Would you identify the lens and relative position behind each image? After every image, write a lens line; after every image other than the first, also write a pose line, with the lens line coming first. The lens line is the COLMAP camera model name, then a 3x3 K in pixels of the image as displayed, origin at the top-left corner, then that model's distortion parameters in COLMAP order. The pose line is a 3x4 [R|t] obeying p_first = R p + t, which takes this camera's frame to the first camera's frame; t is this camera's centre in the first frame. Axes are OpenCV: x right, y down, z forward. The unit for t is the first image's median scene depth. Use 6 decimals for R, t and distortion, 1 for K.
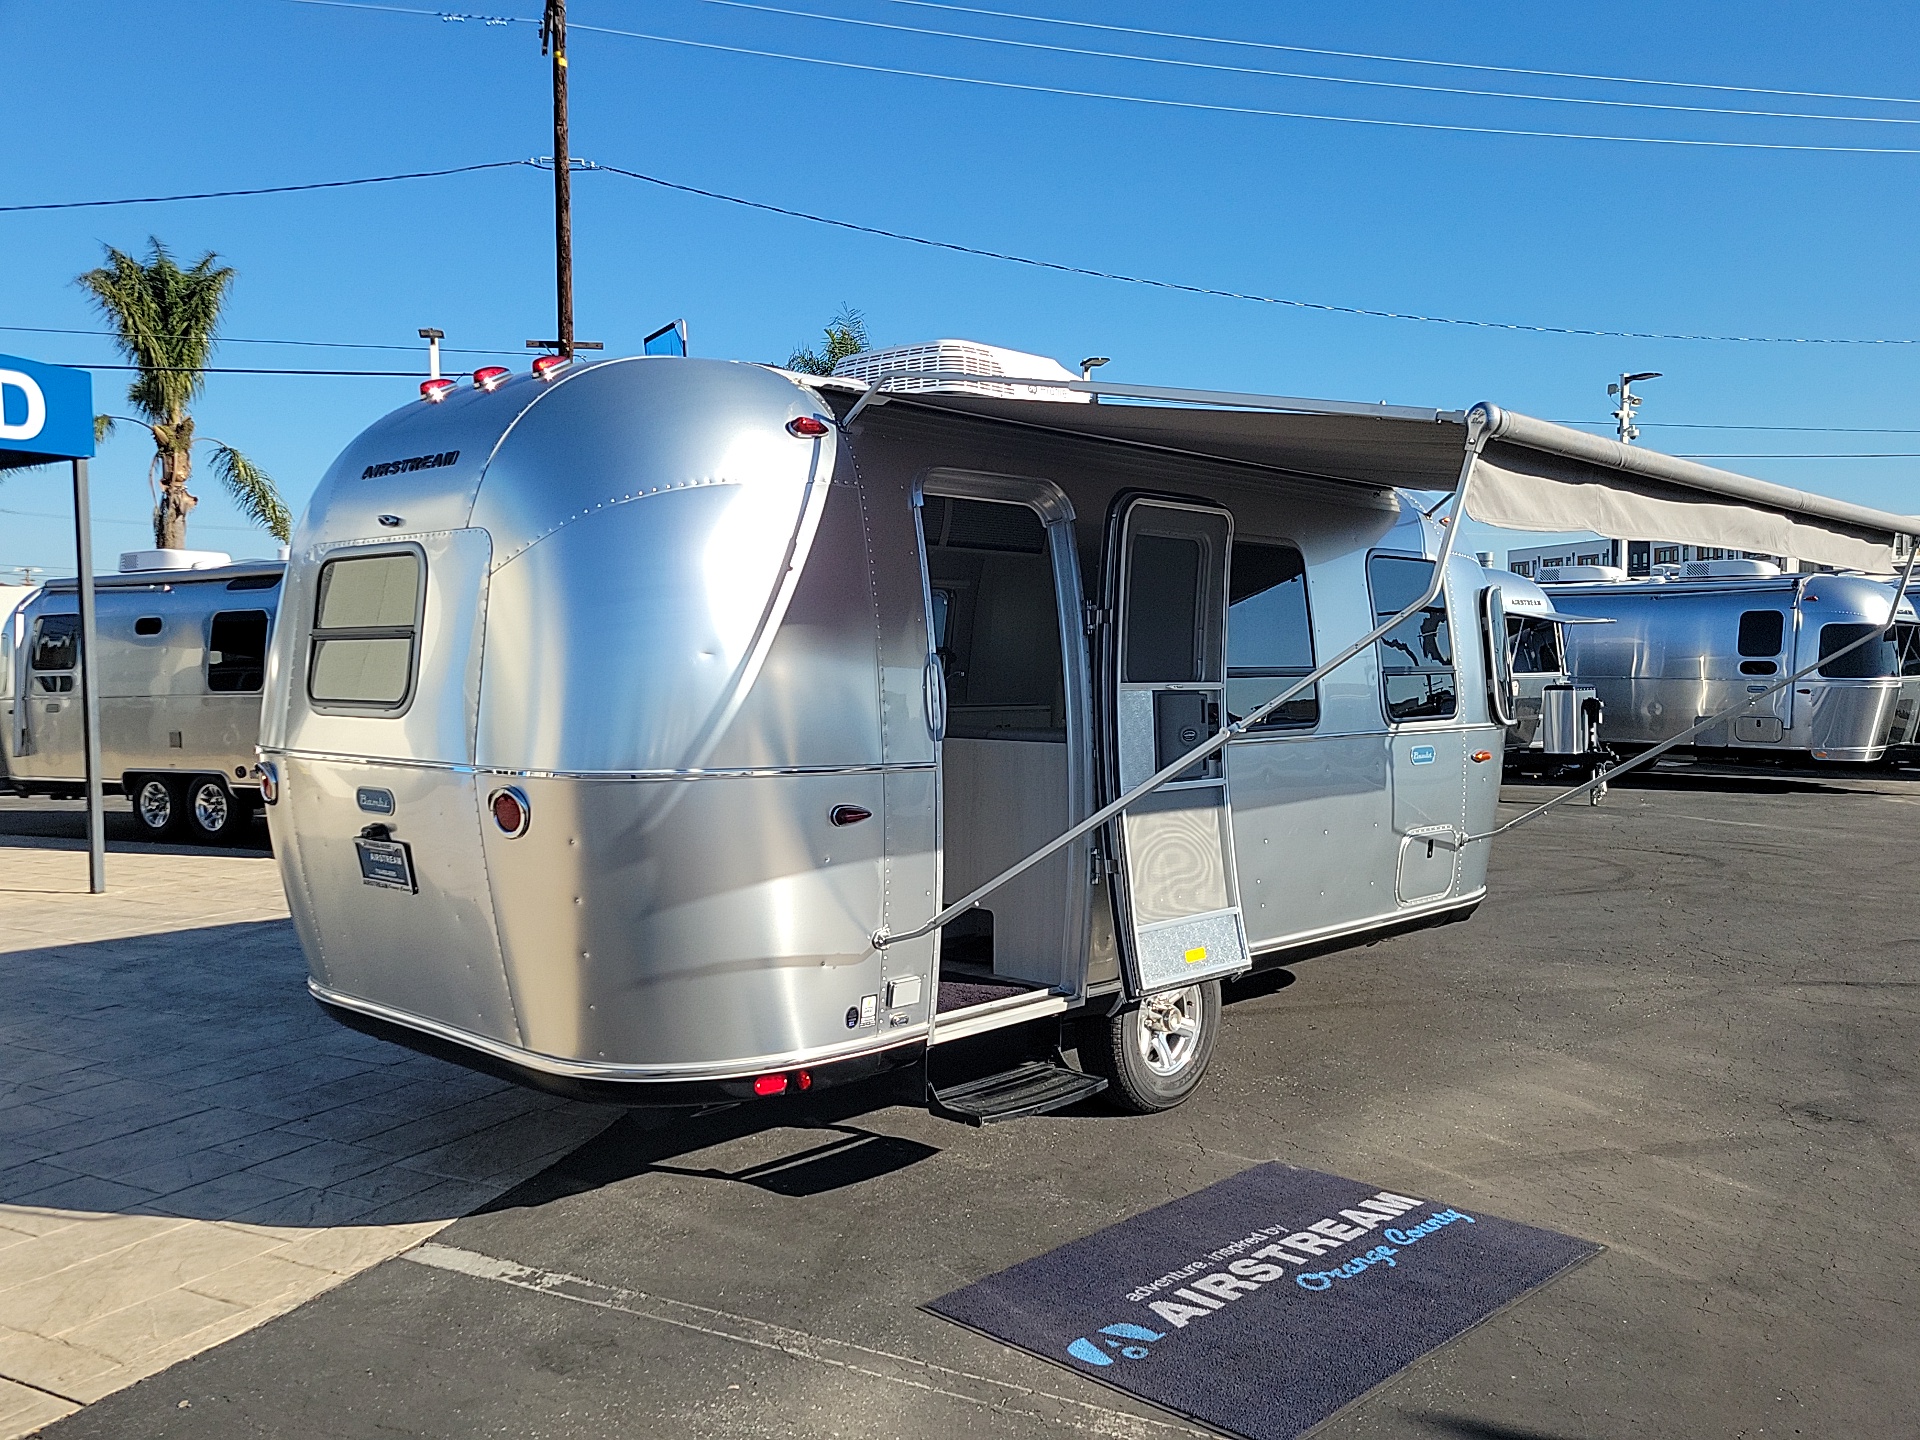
lens RADIAL K [[1455.5, 0, 969.7], [0, 1455.5, 707.8], [0, 0, 1]] dist [0.054981, -0.045539]
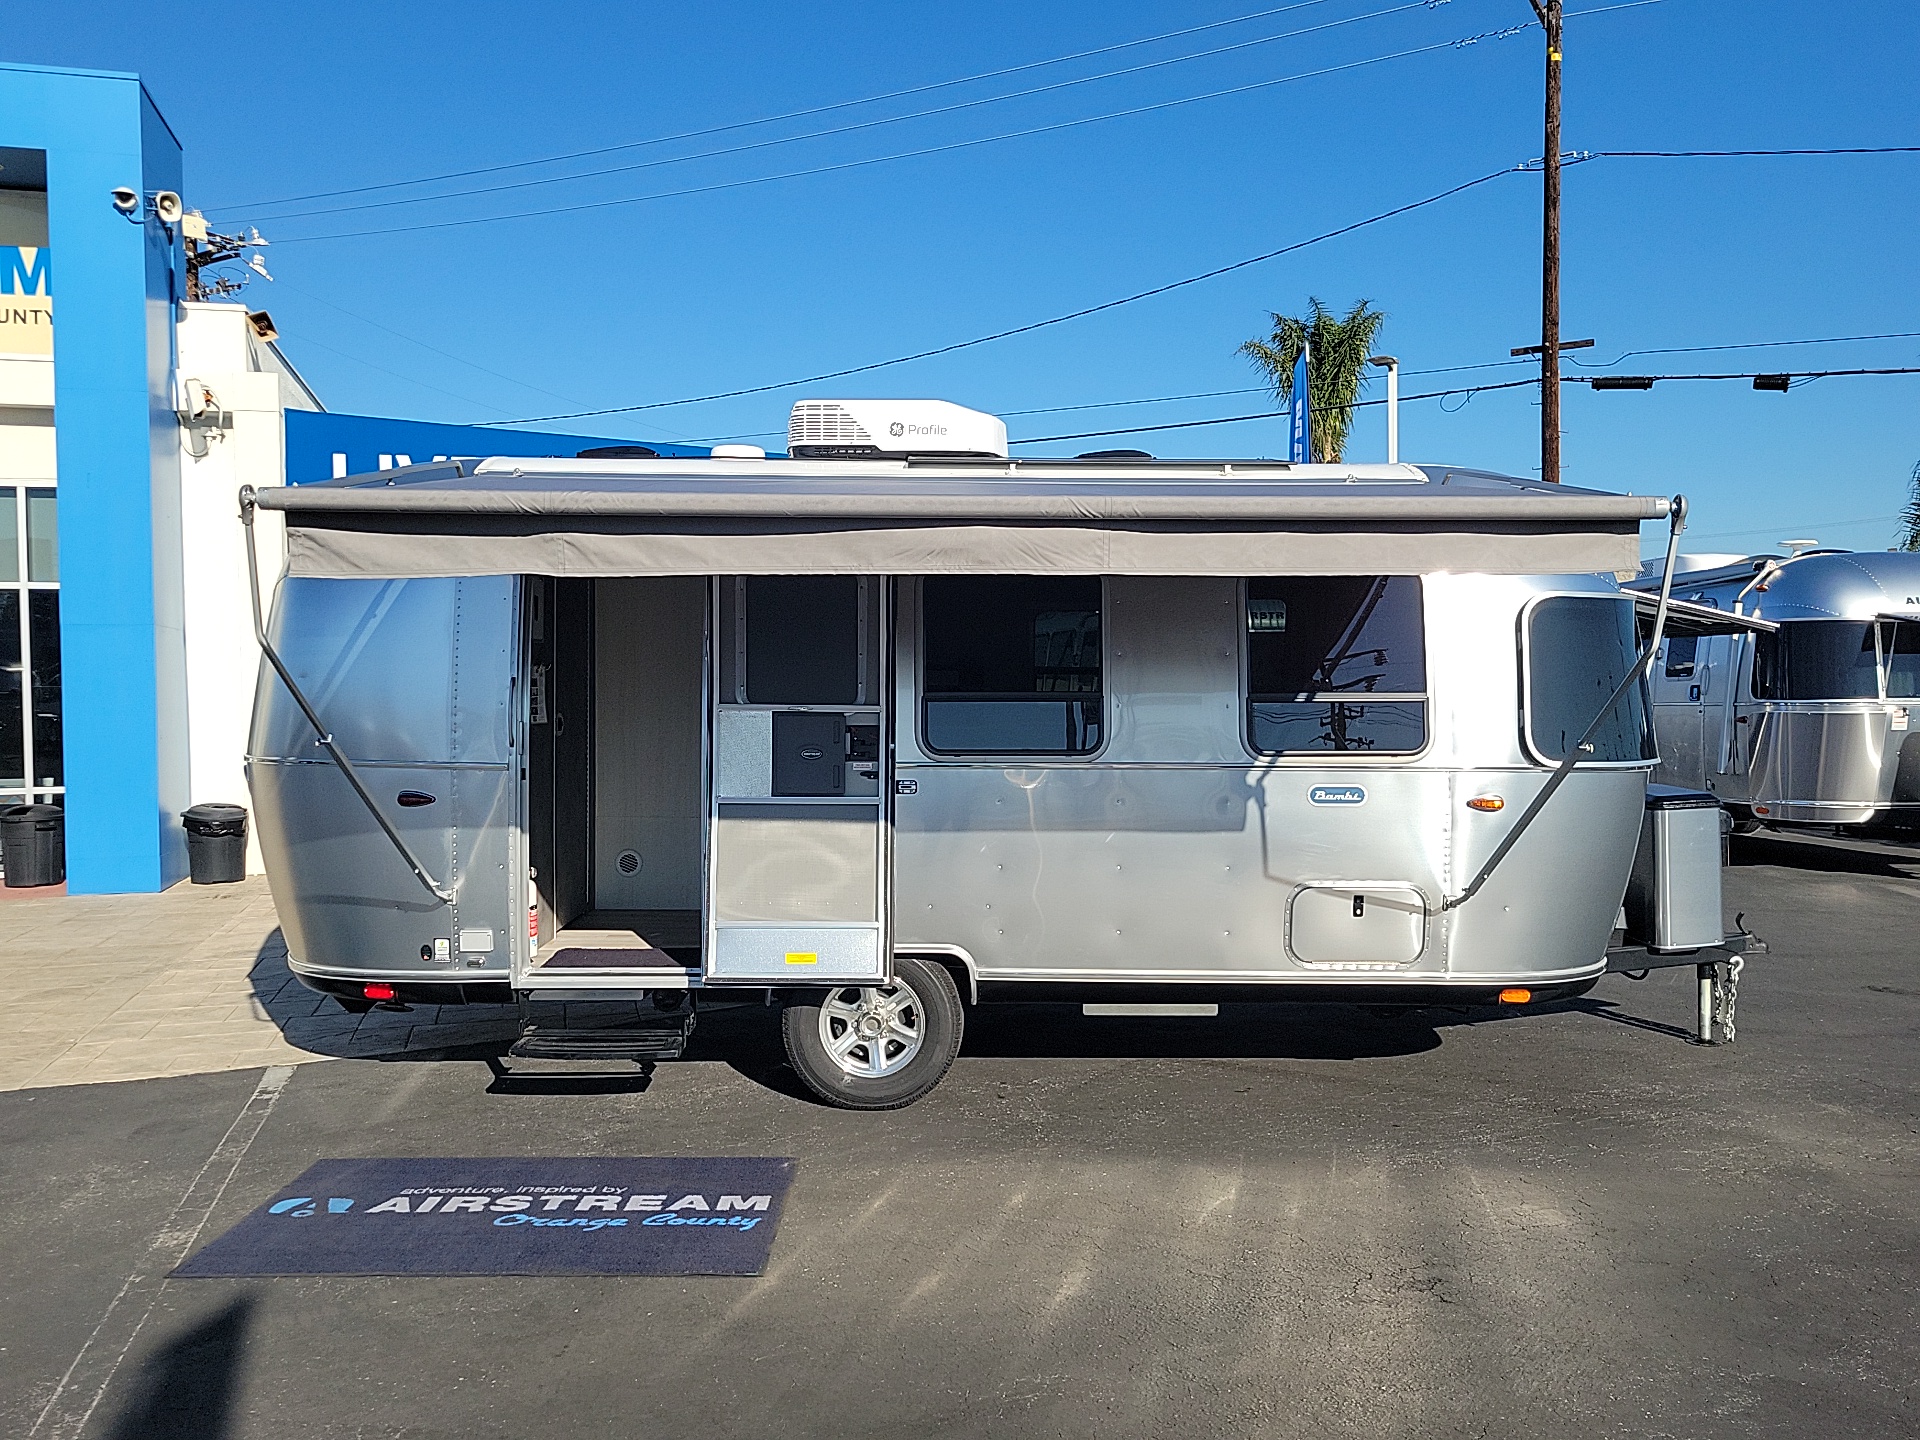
lens RADIAL K [[1455.5, 0, 969.7], [0, 1455.5, 707.8], [0, 0, 1]] dist [0.054981, -0.045539]
pose [[0.733143, 0.019930, -0.679782, 0.126821], [-0.025518, 0.999673, 0.001788, -0.002623], [0.679595, 0.016036, 0.733412, 0.038234]]
